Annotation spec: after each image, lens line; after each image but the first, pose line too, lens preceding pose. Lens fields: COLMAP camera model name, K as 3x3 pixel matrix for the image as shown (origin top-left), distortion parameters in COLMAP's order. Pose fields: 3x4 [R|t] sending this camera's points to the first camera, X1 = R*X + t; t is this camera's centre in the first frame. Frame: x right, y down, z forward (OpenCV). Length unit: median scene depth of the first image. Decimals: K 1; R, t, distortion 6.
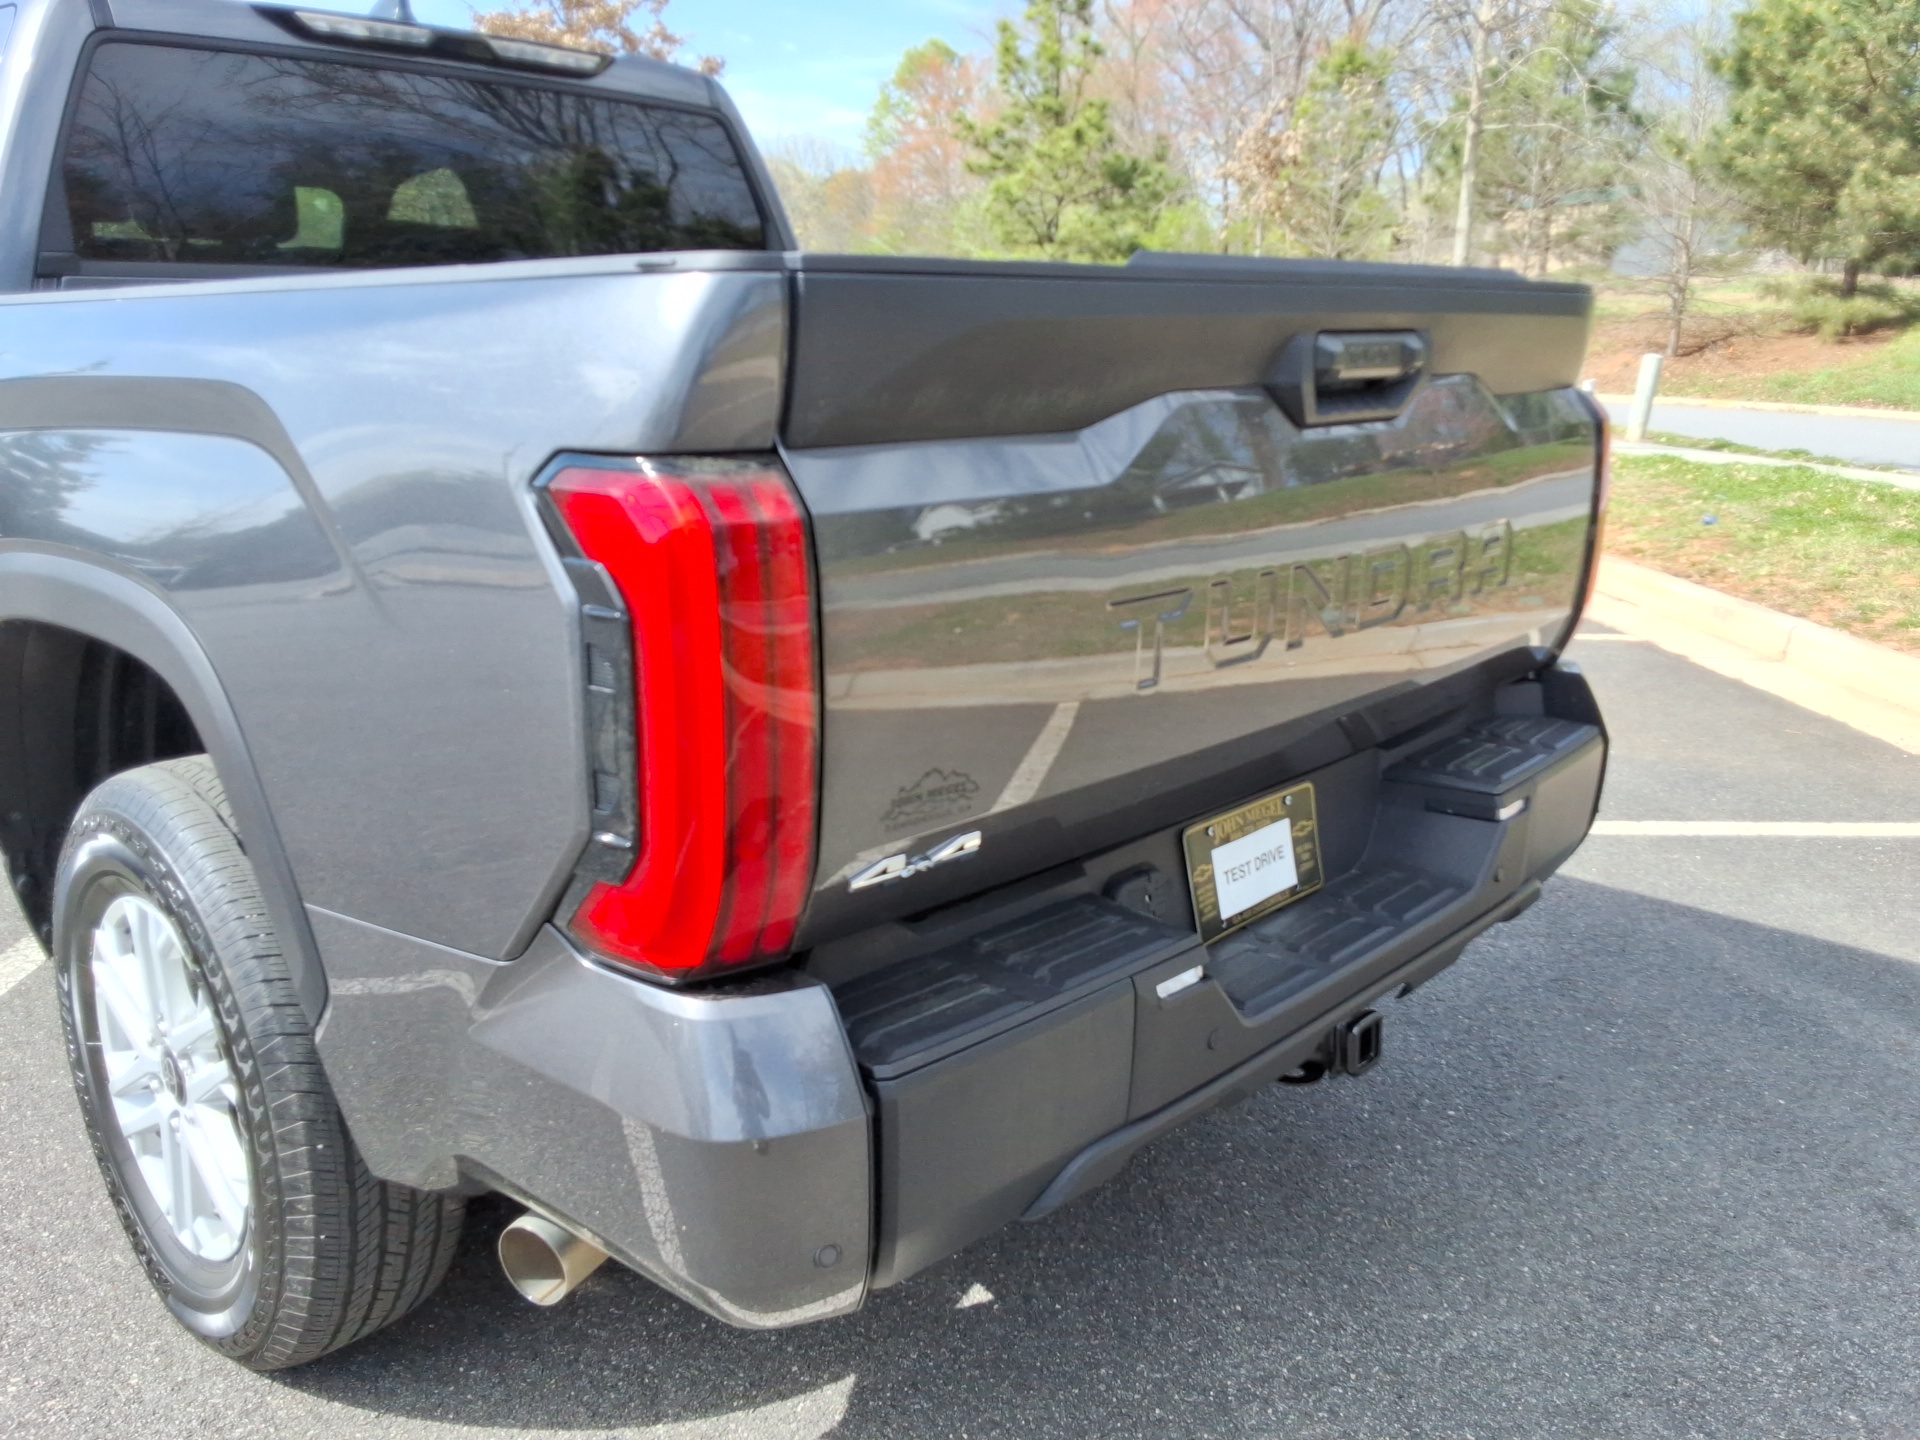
lens RADIAL K [[1521.4, 0, 969.6], [0, 1521.4, 692.6], [0, 0, 1]] dist [0.108655, -0.164039]
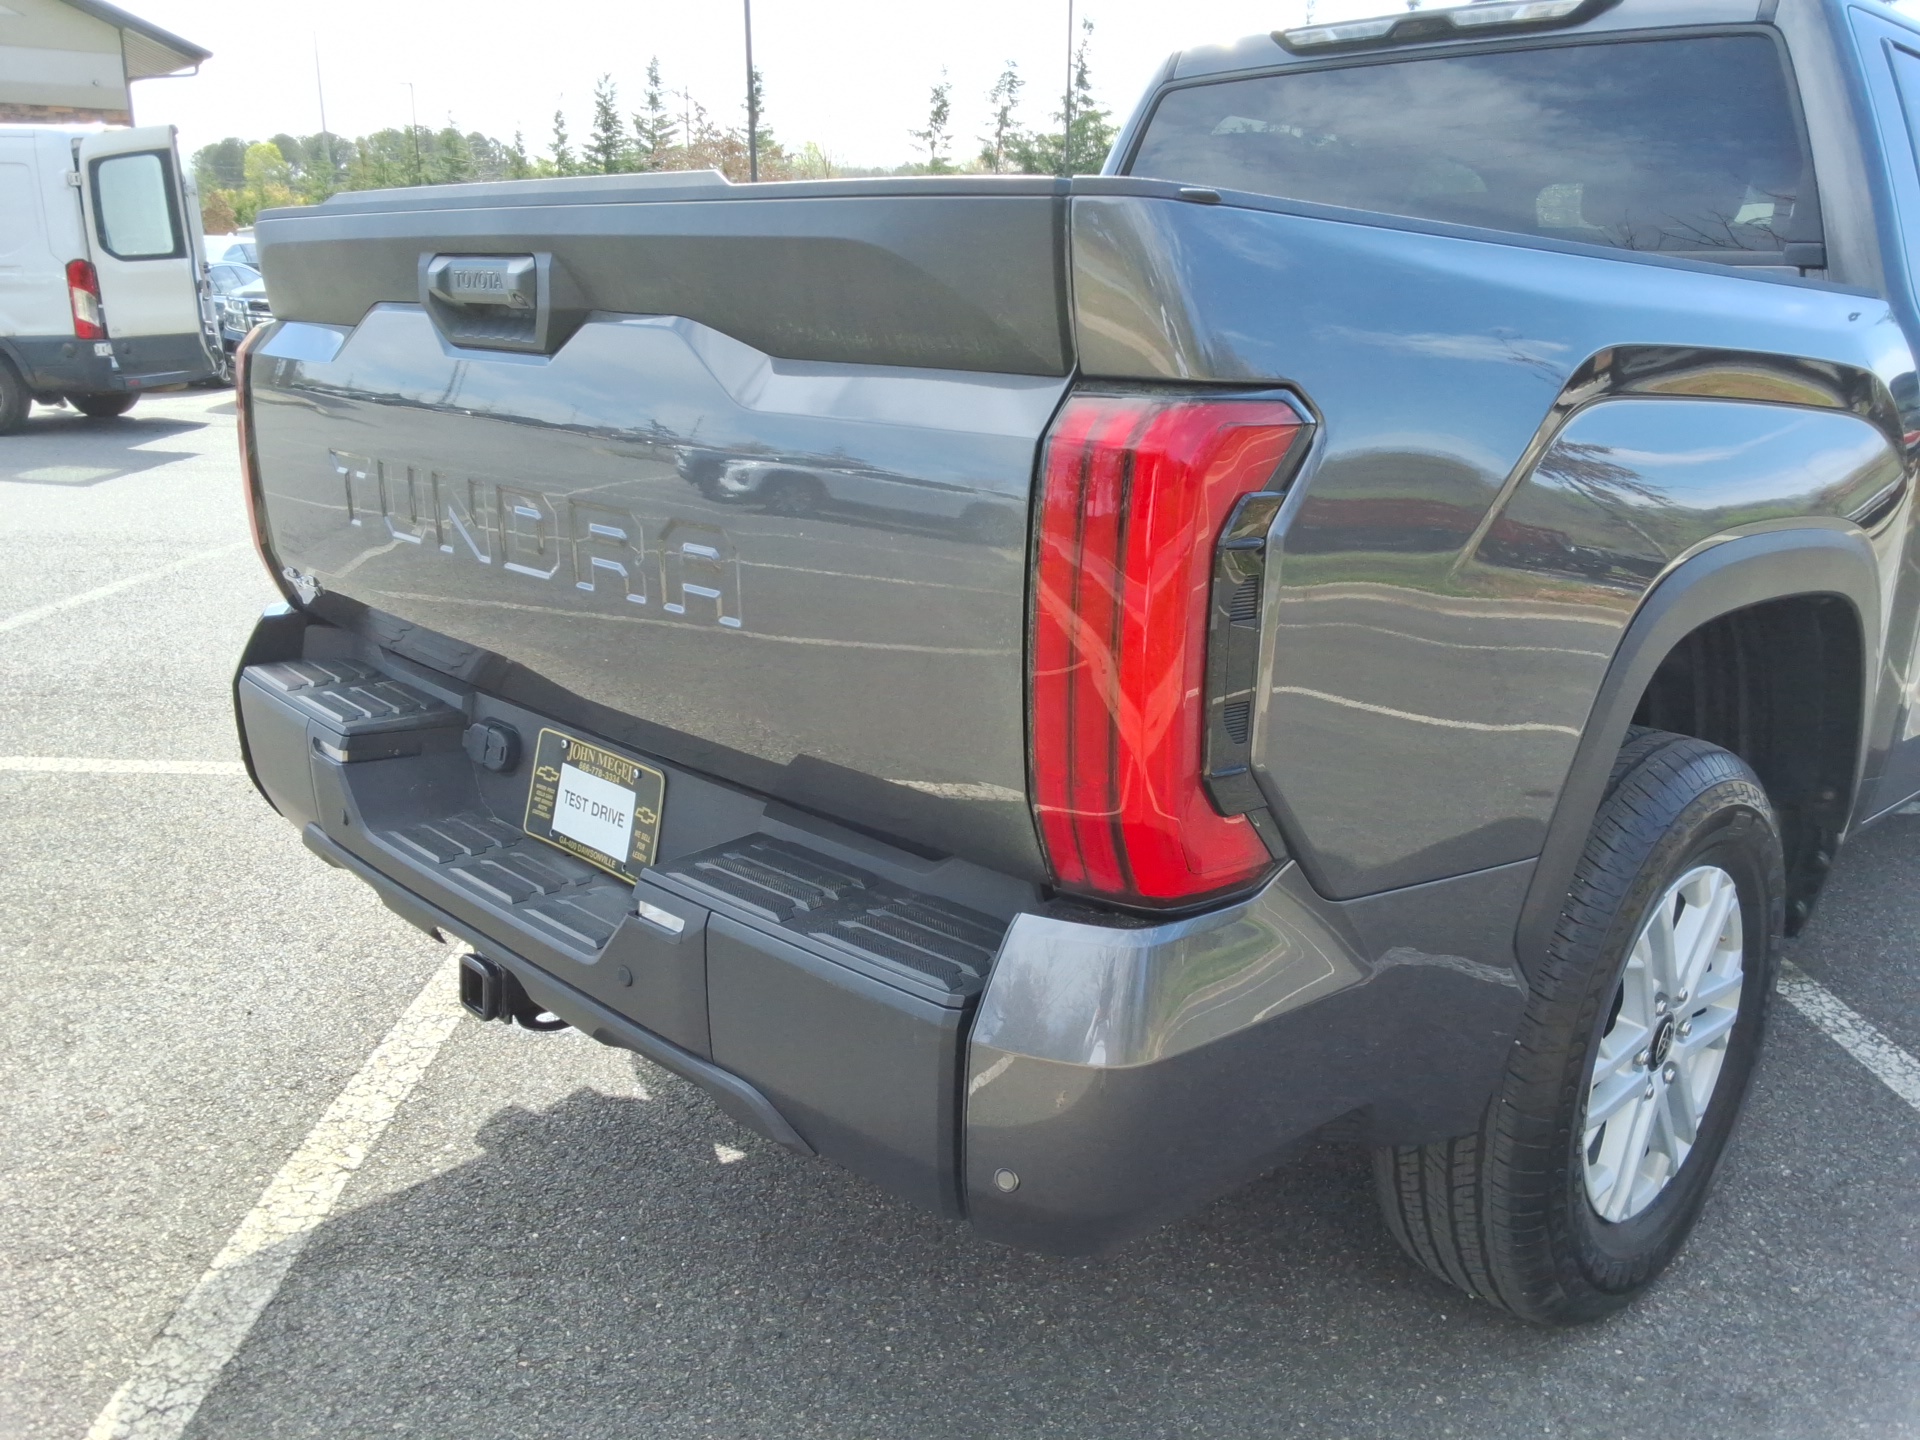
lens RADIAL K [[1521.4, 0, 977.3], [0, 1521.4, 701.6], [0, 0, 1]] dist [0.108655, -0.164039]
pose [[-0.054151, 0.233002, -0.970967, 1.027054], [-0.261468, 0.935157, 0.238991, -0.232165], [0.963692, 0.266819, 0.010283, 1.113506]]
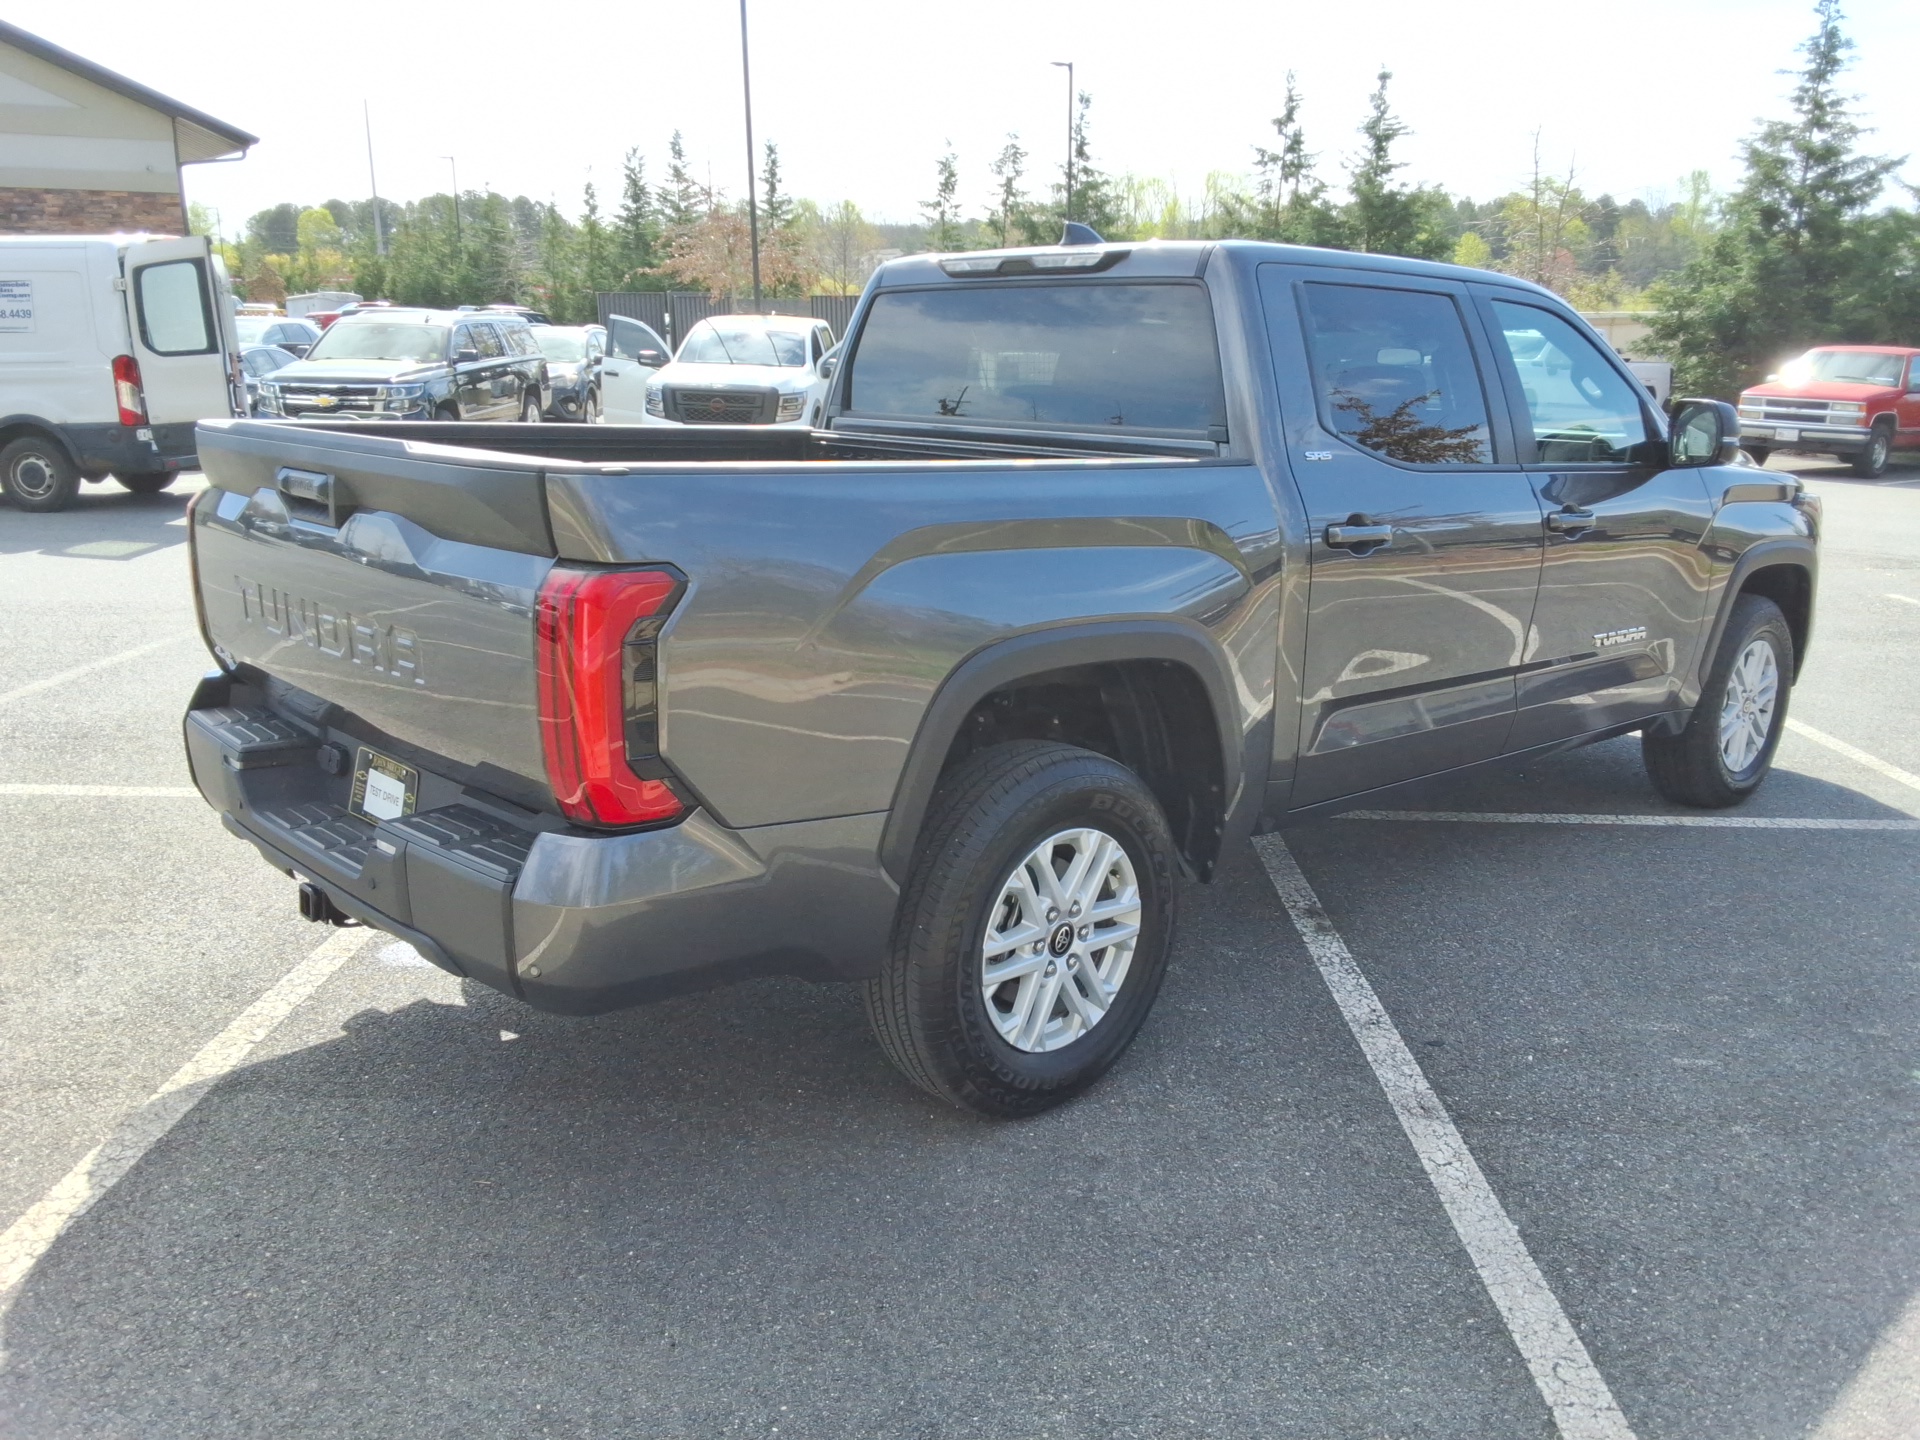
lens RADIAL K [[1521.4, 0, 968.1], [0, 1521.4, 698.8], [0, 0, 1]] dist [0.108655, -0.164039]
pose [[-0.082795, 0.201244, -0.976036, 1.557938], [-0.249167, 0.944112, 0.215798, -0.445493], [0.964915, 0.261063, -0.028024, 1.480916]]
